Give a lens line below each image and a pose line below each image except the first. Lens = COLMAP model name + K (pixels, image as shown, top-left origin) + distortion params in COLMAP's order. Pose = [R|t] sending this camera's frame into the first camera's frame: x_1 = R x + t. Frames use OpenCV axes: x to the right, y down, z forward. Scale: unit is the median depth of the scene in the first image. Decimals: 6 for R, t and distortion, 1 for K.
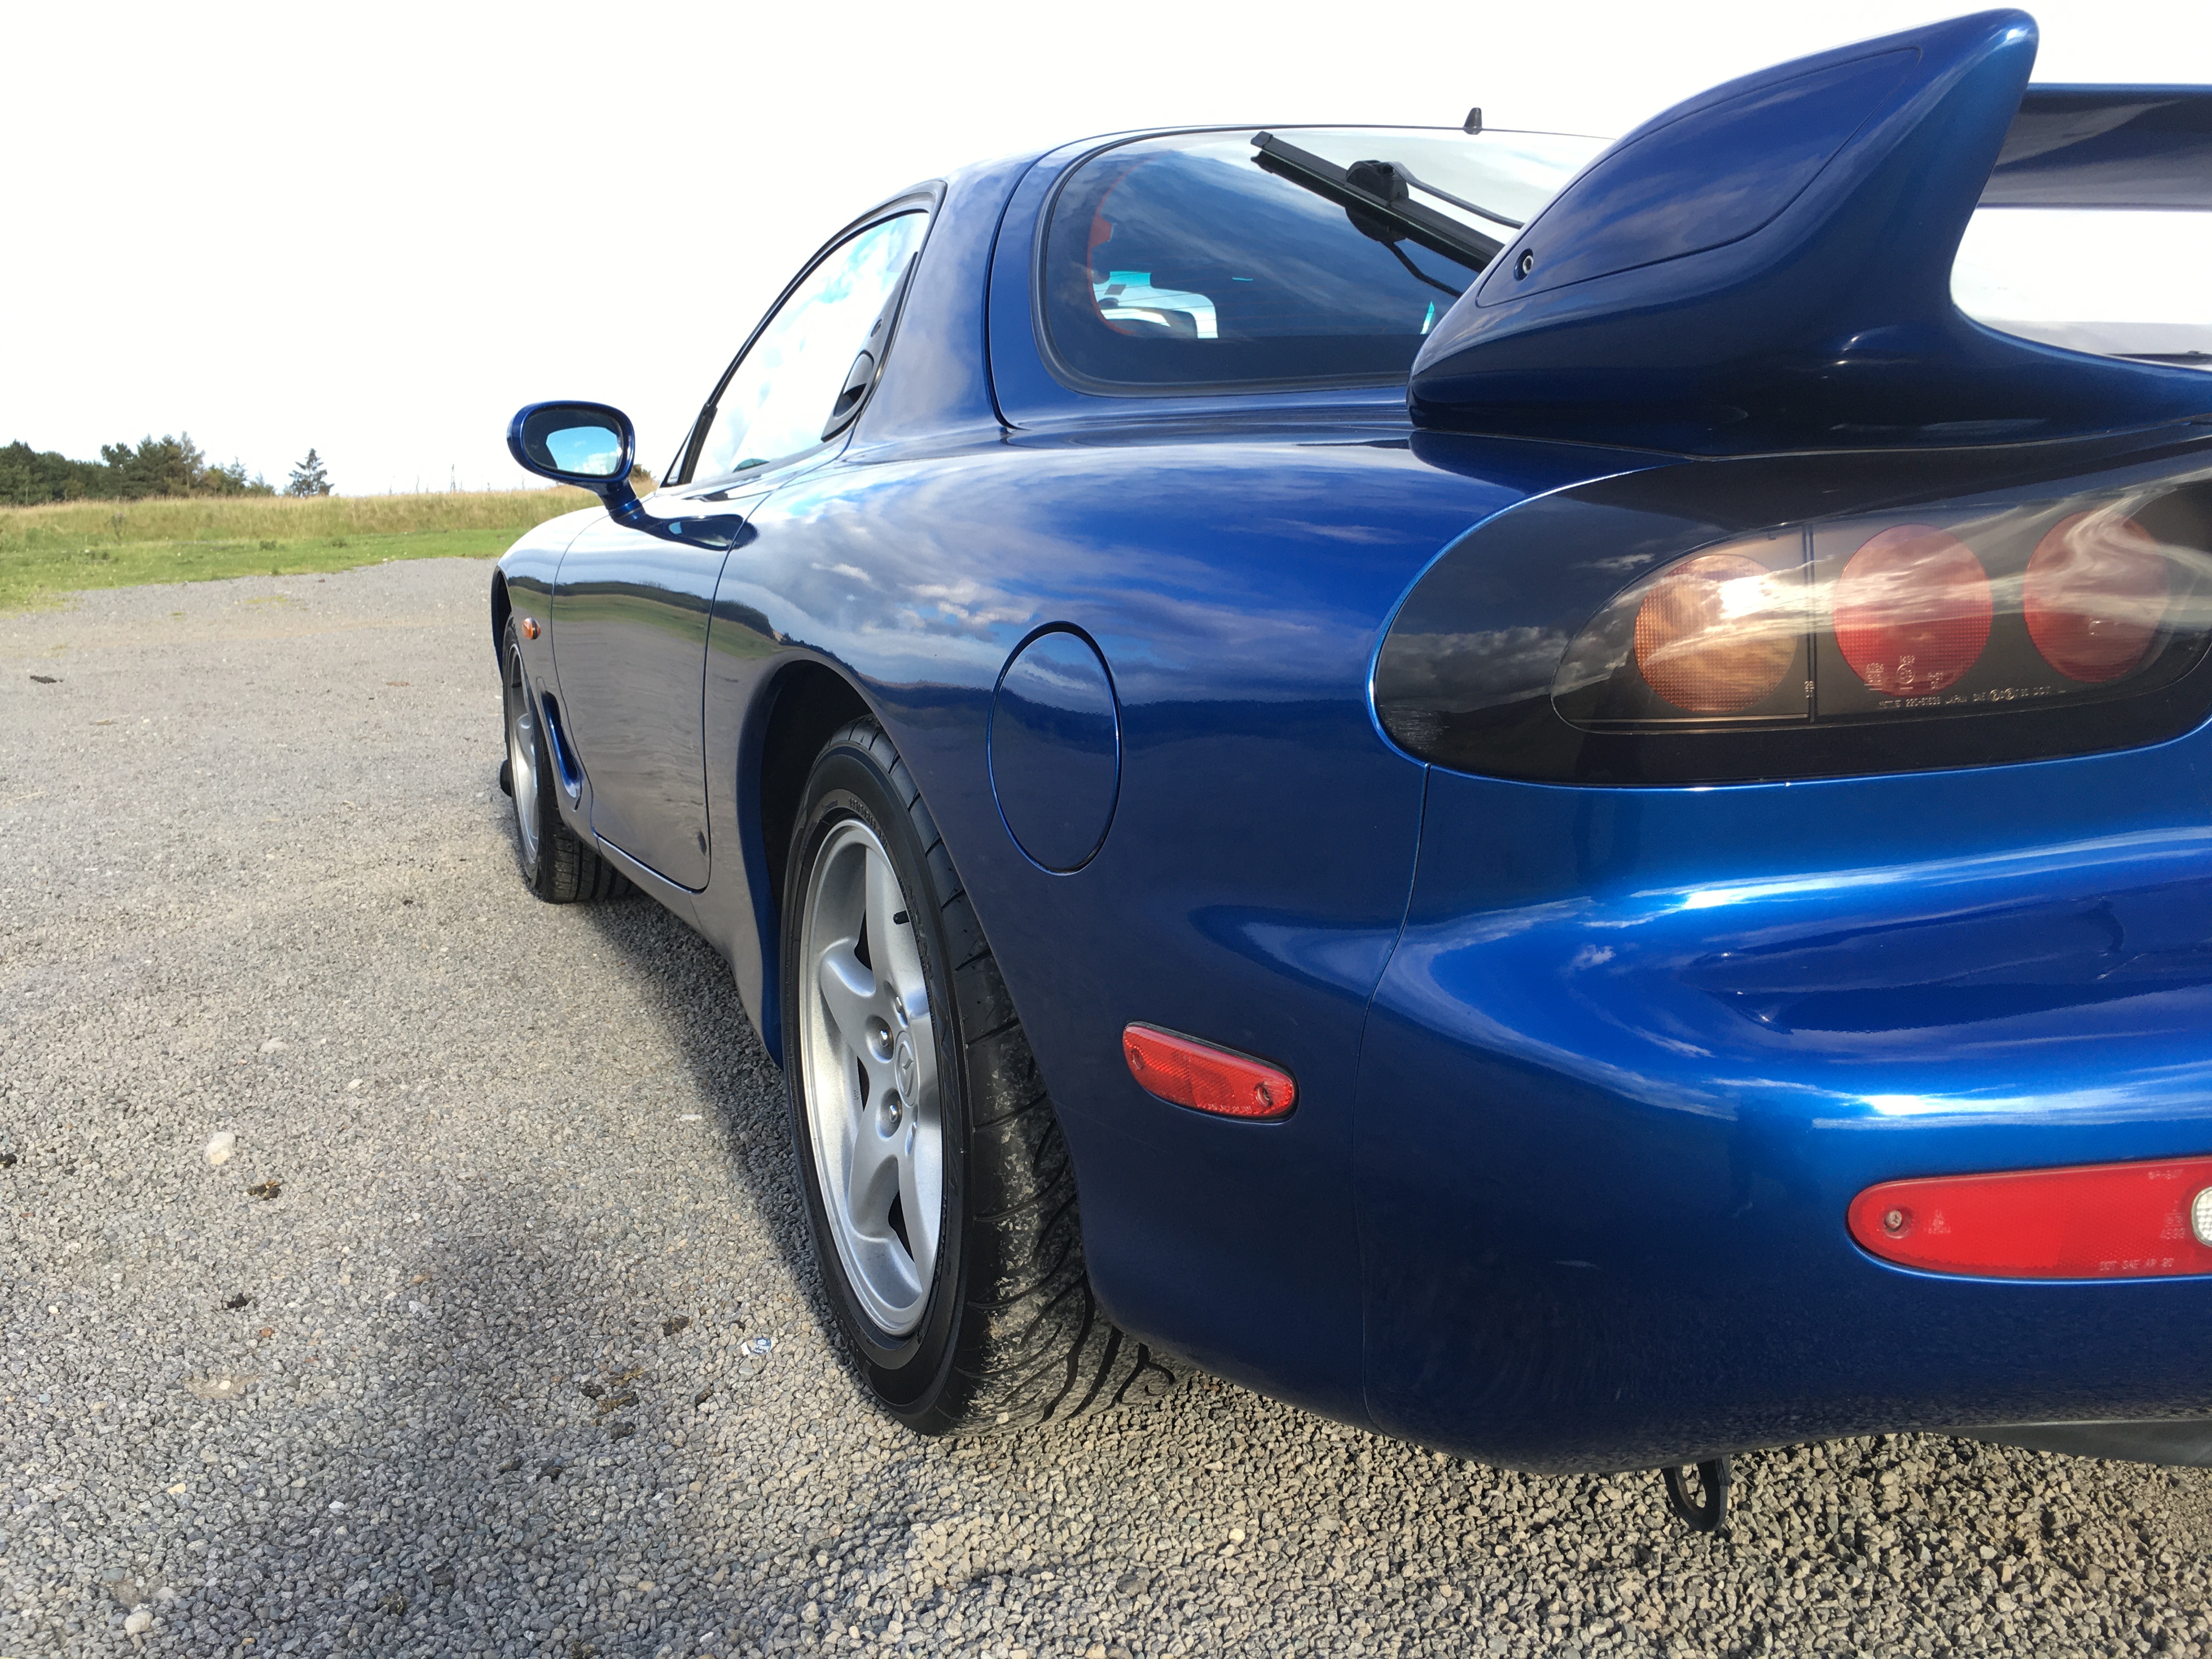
lens RADIAL K [[1891.6, 0, 1093.1], [0, 1891.6, 830.9], [0, 0, 1]] dist [0.097958, -0.134067]
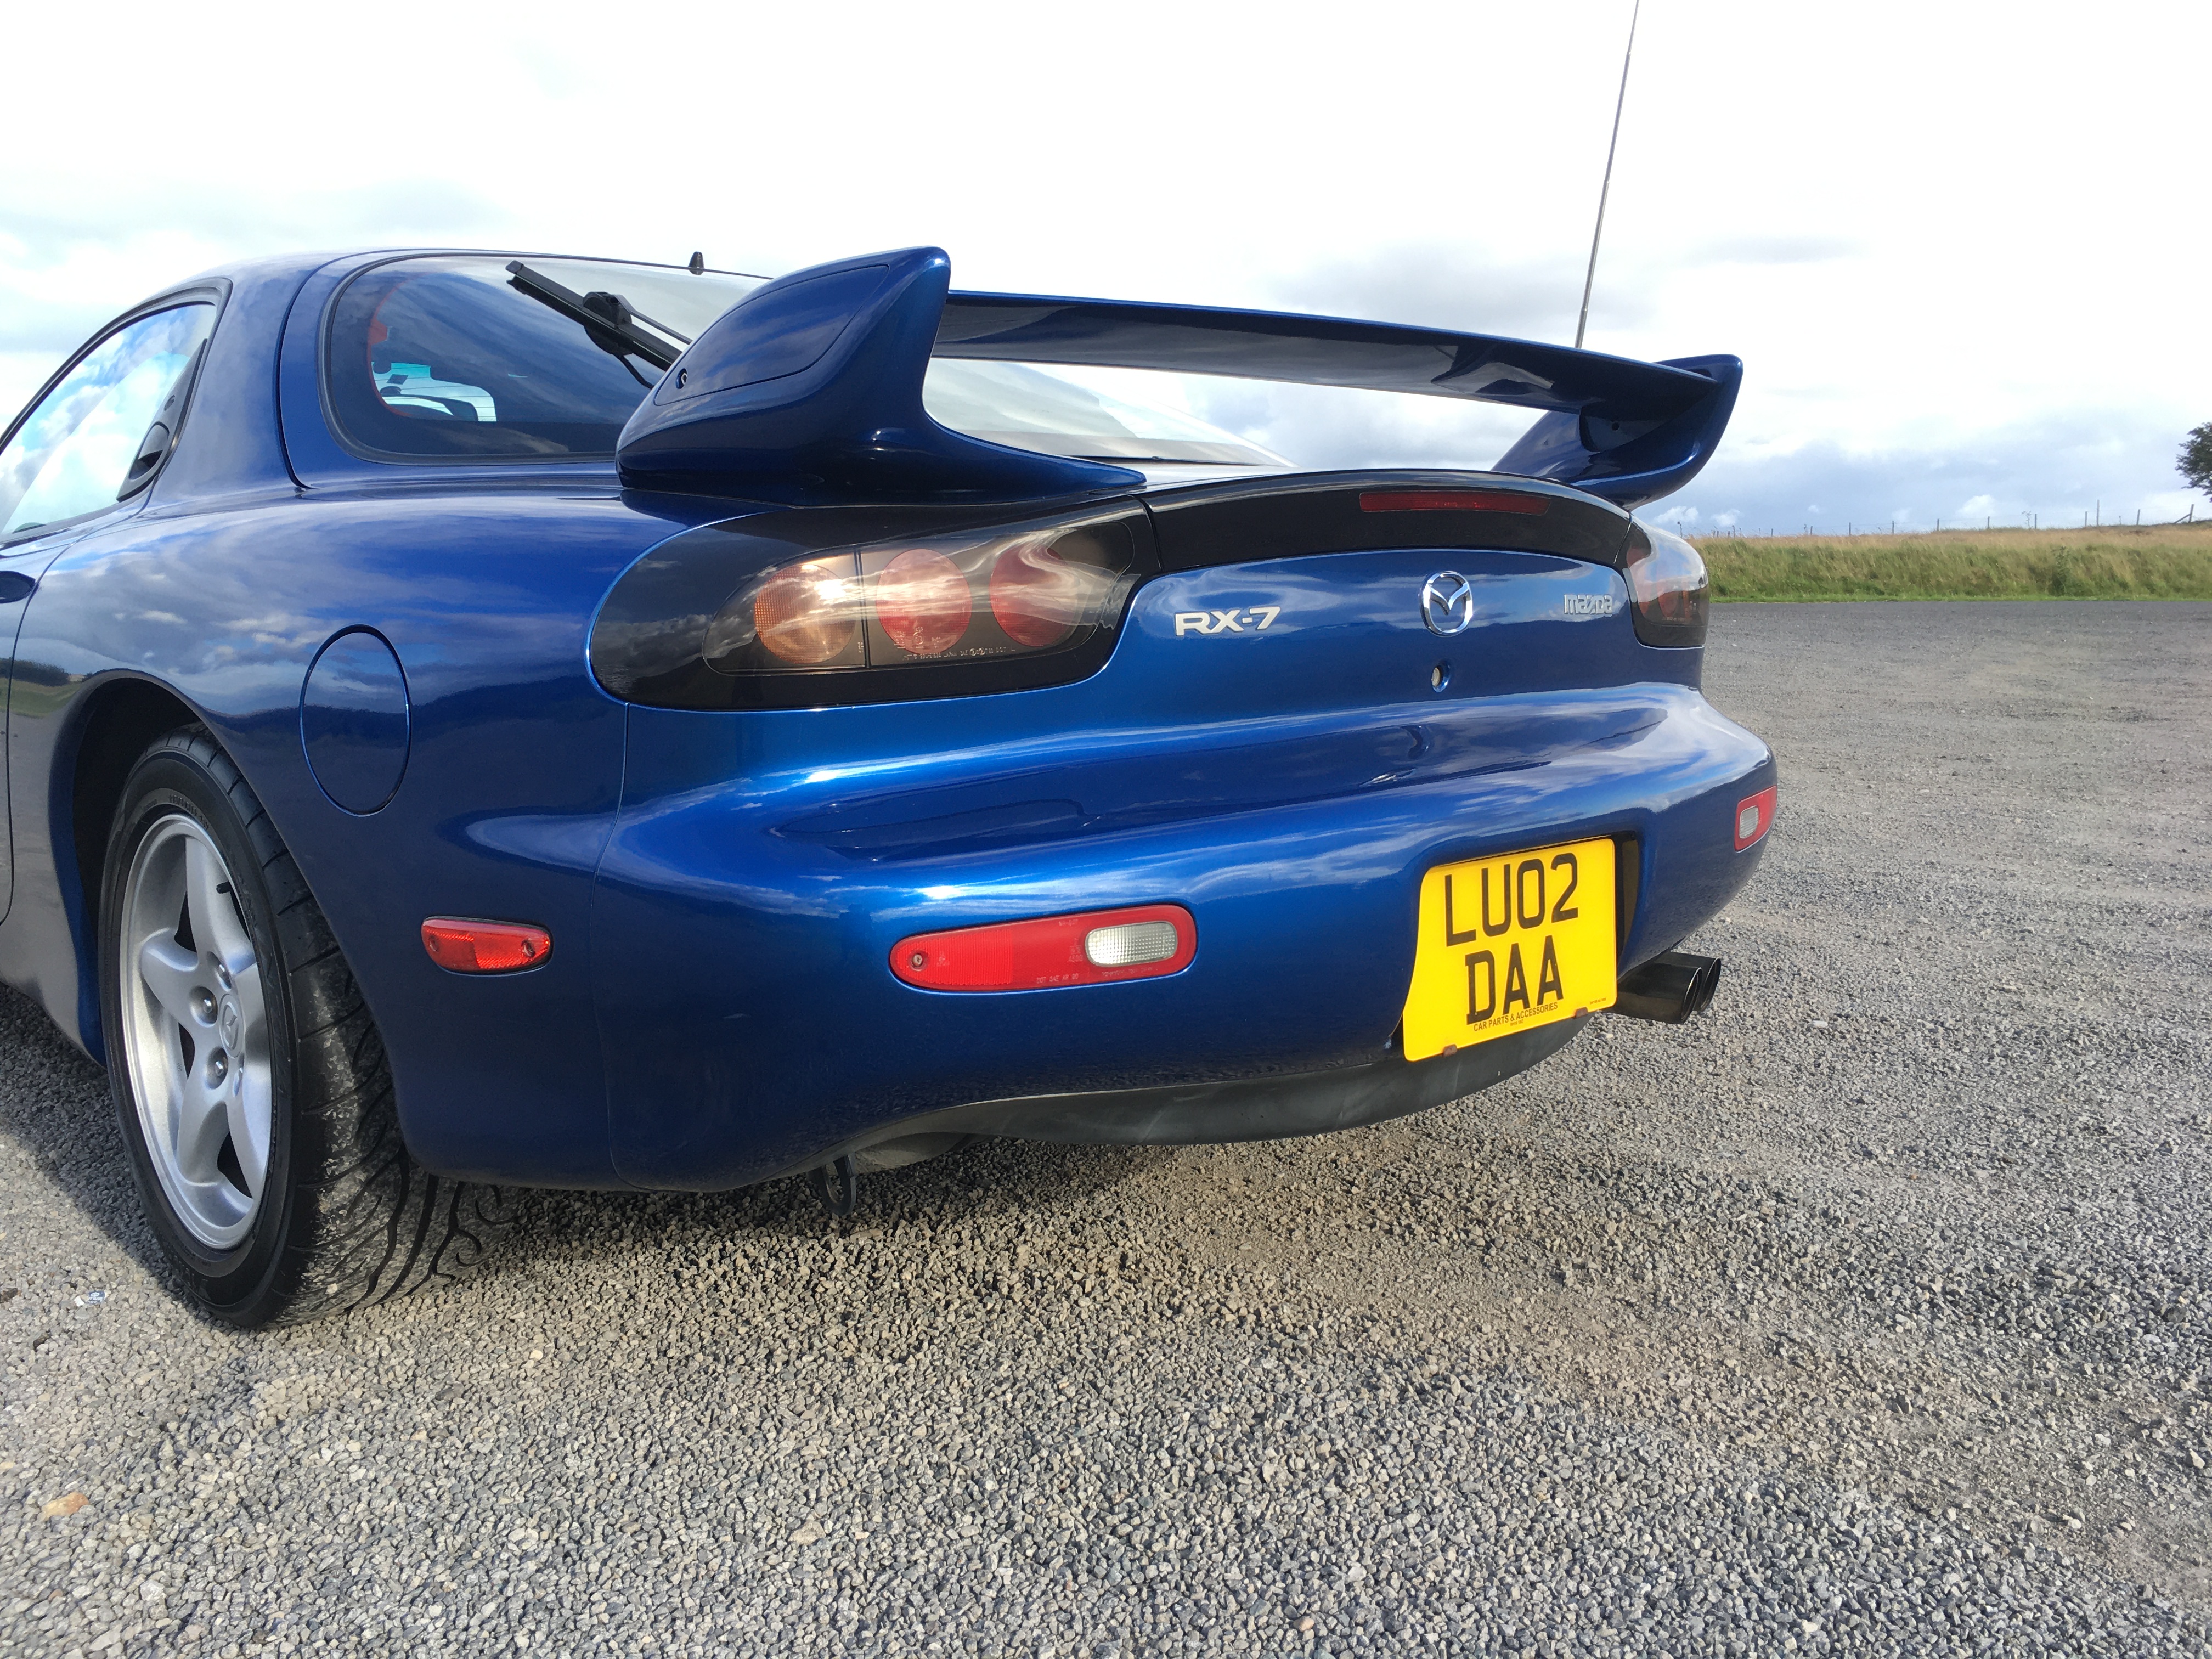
lens RADIAL K [[1891.6, 0, 1093.1], [0, 1891.6, 830.9], [0, 0, 1]] dist [0.097958, -0.134067]
pose [[0.939362, -0.040248, 0.340556, 0.003469], [0.057670, 0.997486, -0.041186, 0.095782], [-0.338042, 0.058329, 0.939322, -0.343148]]
